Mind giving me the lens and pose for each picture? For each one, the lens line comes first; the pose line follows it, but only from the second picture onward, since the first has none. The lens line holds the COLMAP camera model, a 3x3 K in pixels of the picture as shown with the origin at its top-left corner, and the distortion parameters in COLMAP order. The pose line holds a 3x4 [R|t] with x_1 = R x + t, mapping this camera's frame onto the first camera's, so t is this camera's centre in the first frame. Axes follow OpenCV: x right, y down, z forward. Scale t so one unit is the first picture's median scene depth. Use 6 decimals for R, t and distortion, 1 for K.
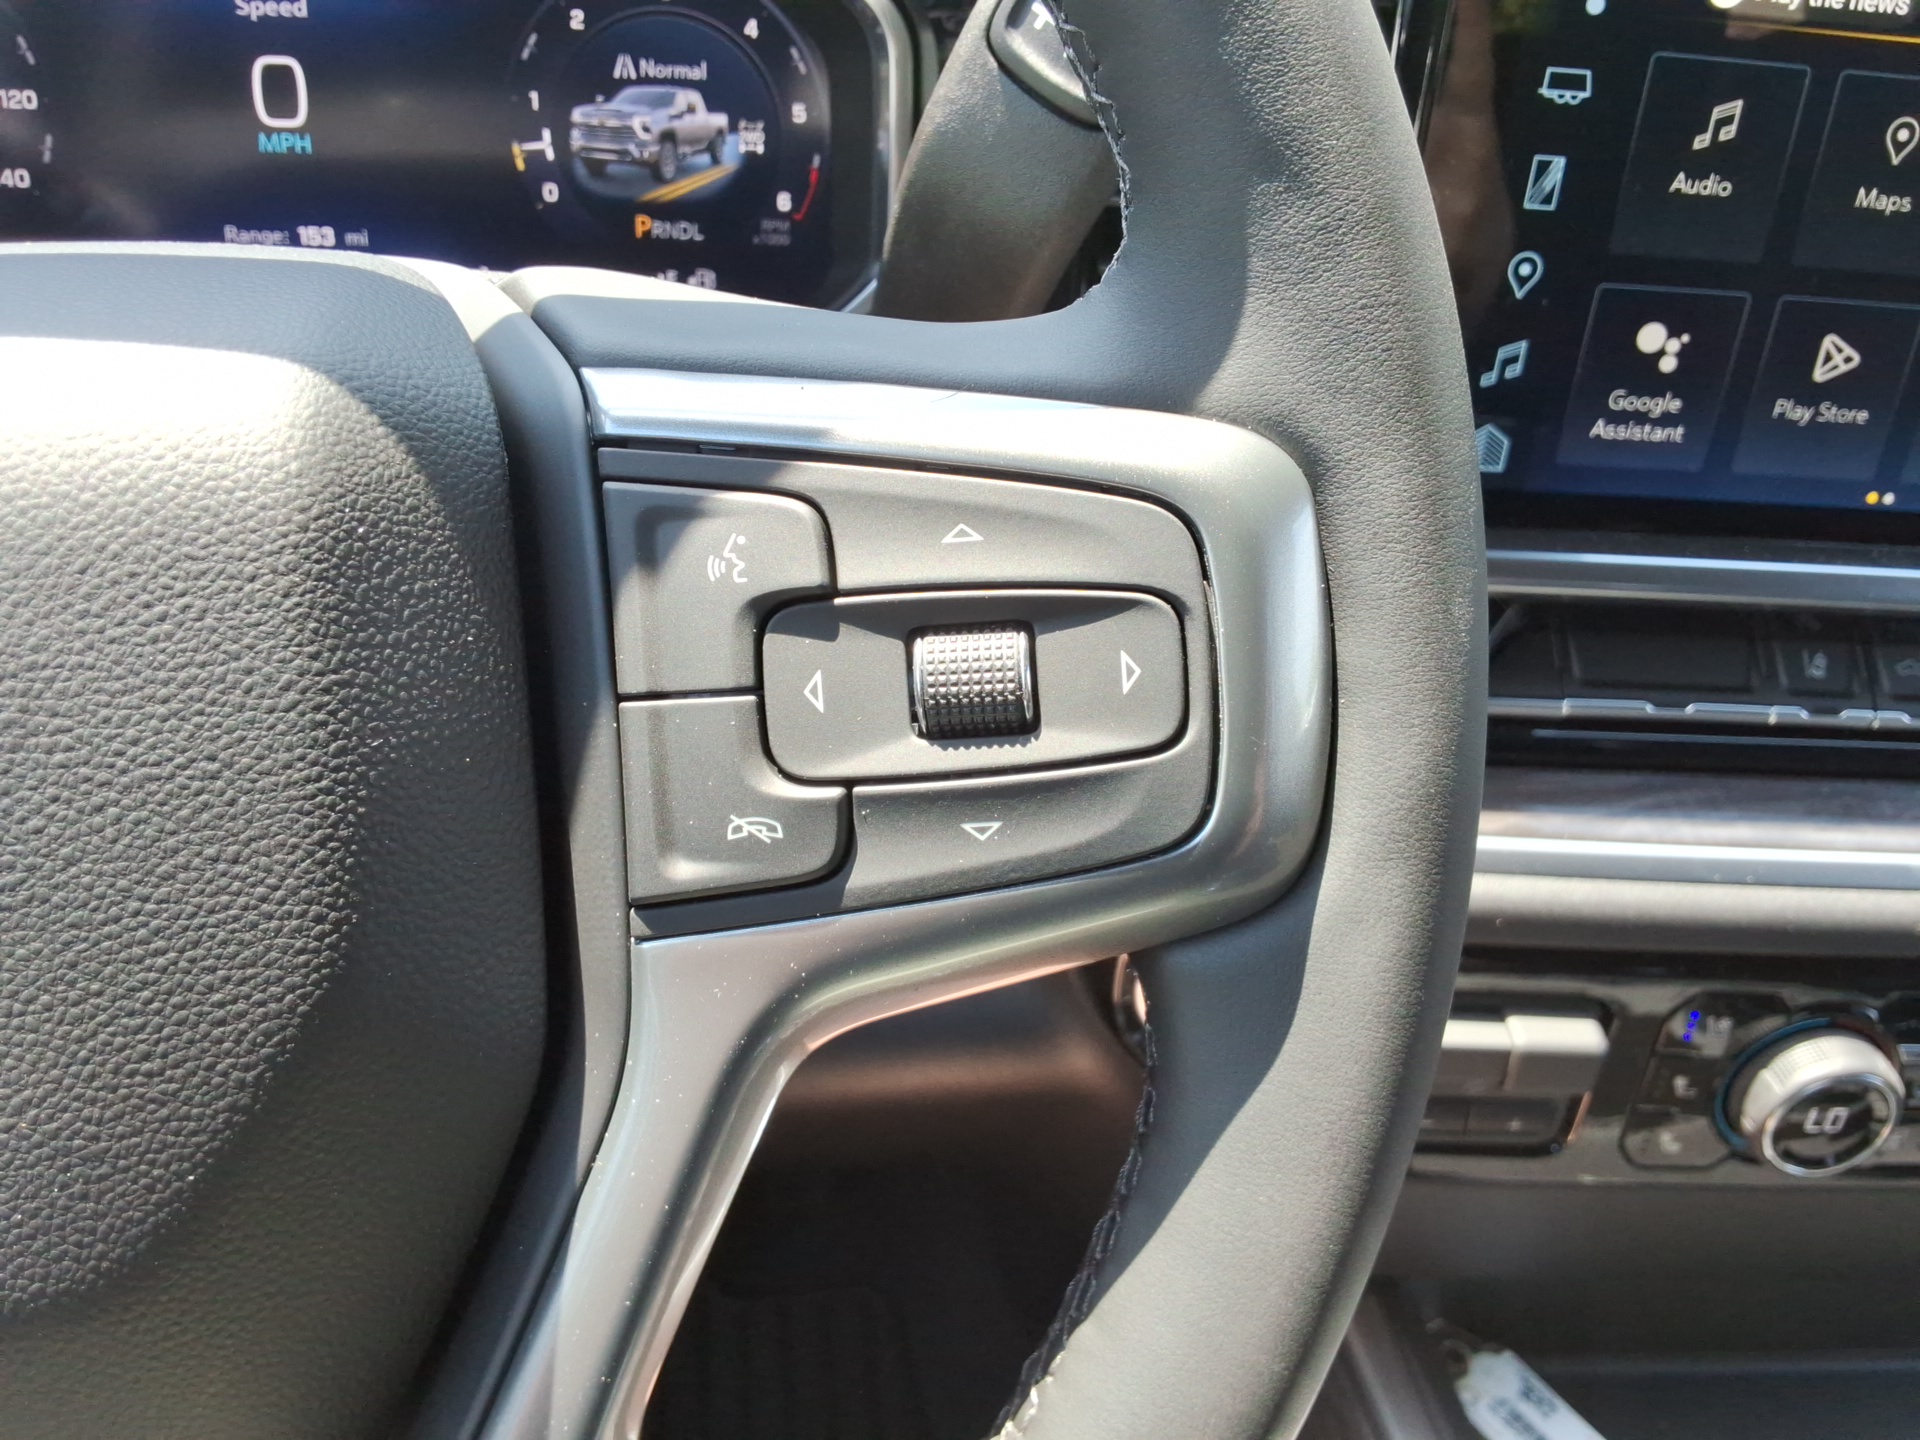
lens RADIAL K [[1546.6, 0, 964.9], [0, 1546.6, 694.6], [0, 0, 1]] dist [0.113958, -0.169900]
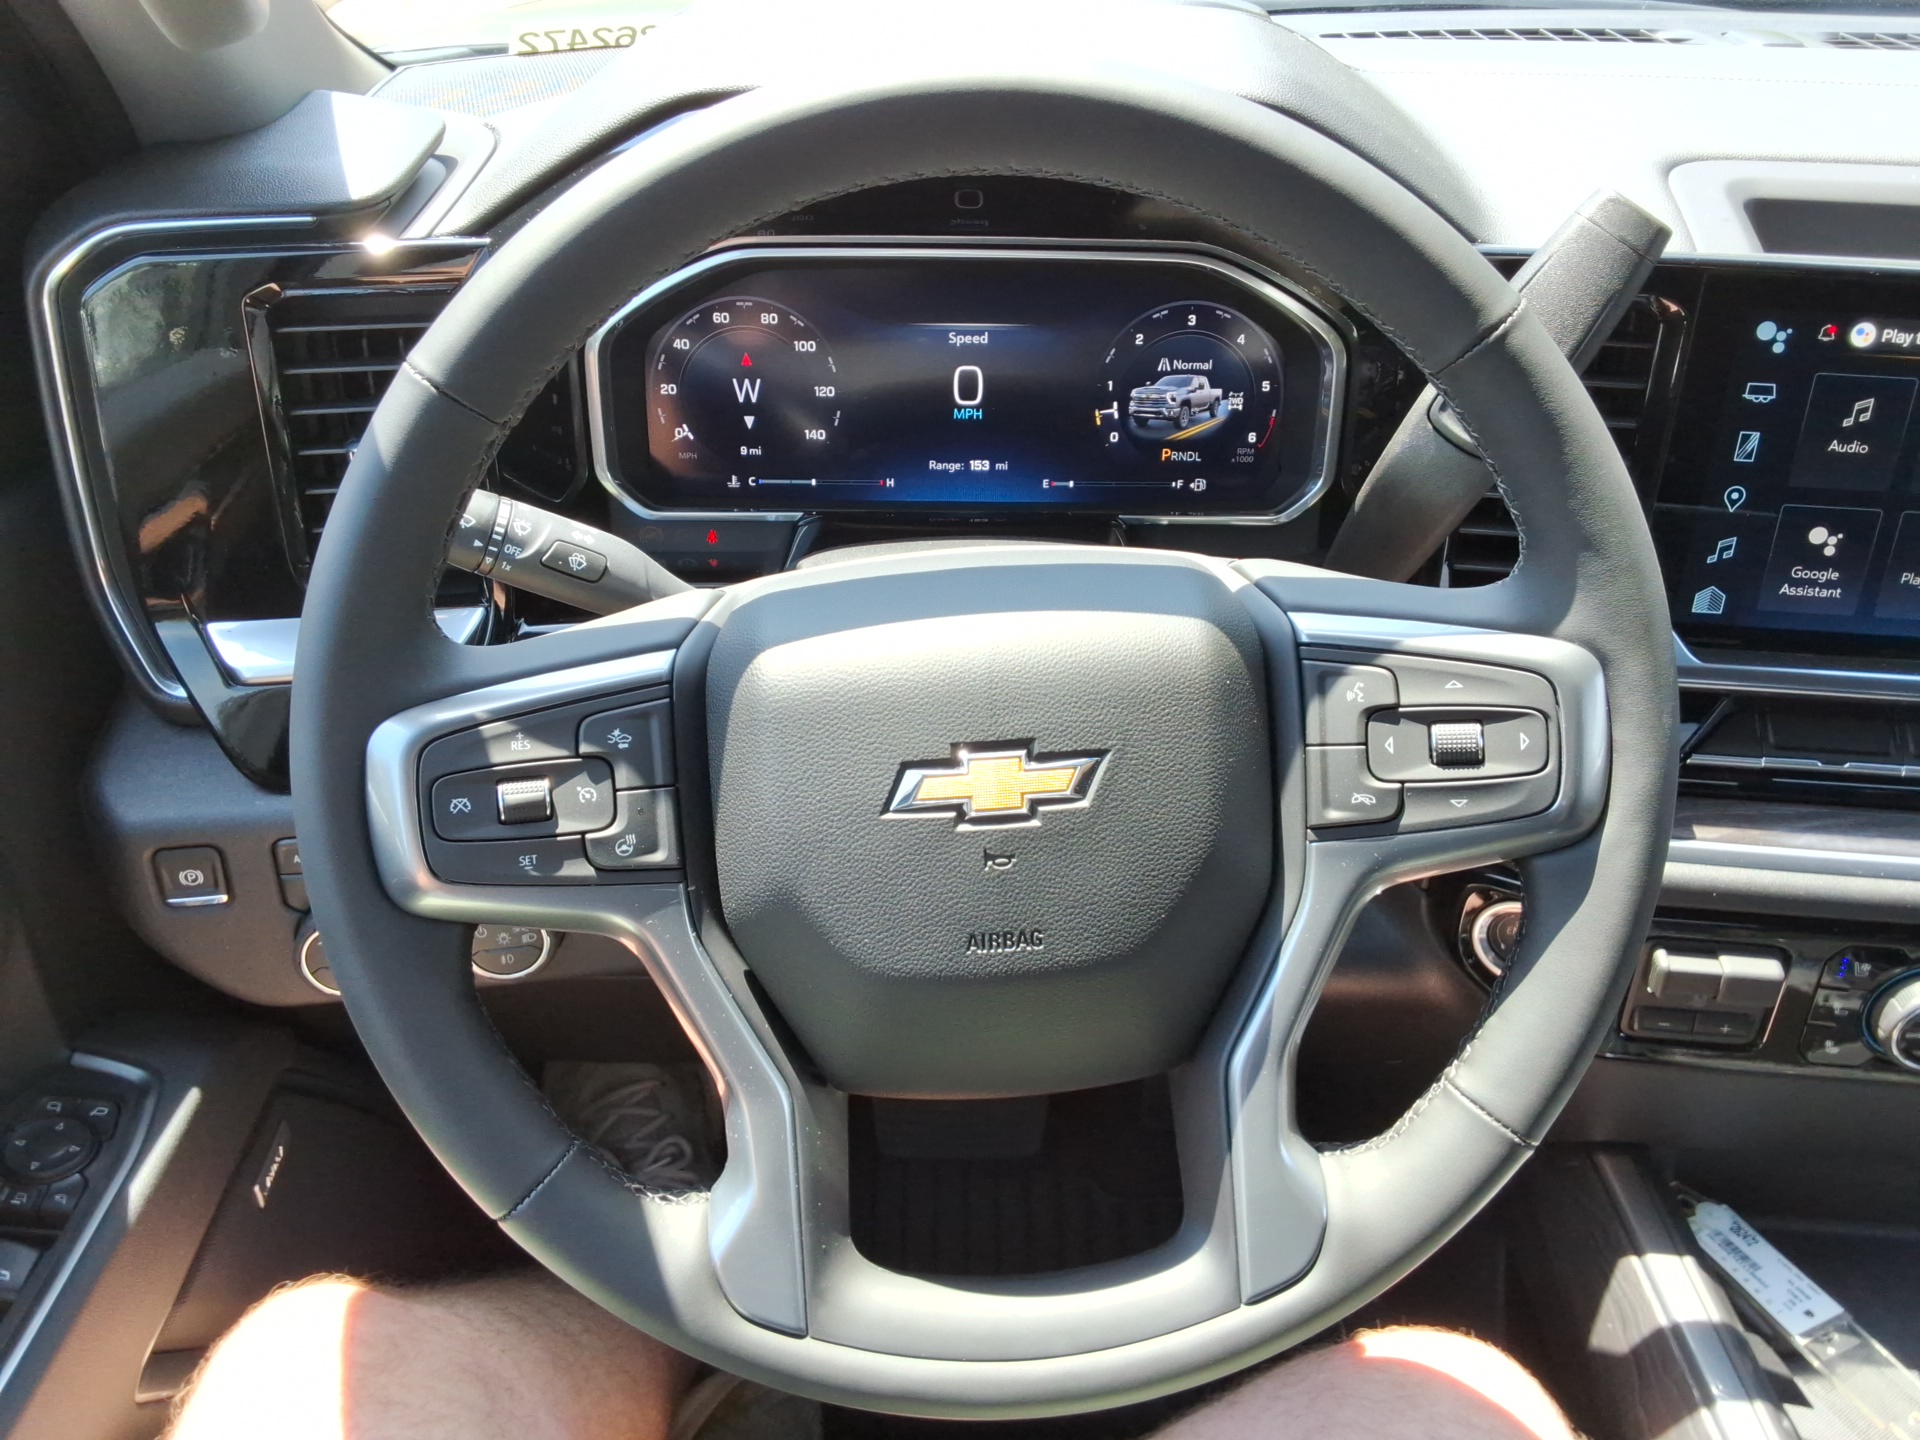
lens RADIAL K [[1546.6, 0, 970.4], [0, 1546.6, 702.9], [0, 0, 1]] dist [0.113958, -0.169900]
pose [[0.988354, 0.022322, -0.150529, -0.173086], [-0.025210, 0.999532, -0.017301, -0.004415], [0.150072, 0.020895, 0.988454, -0.709321]]
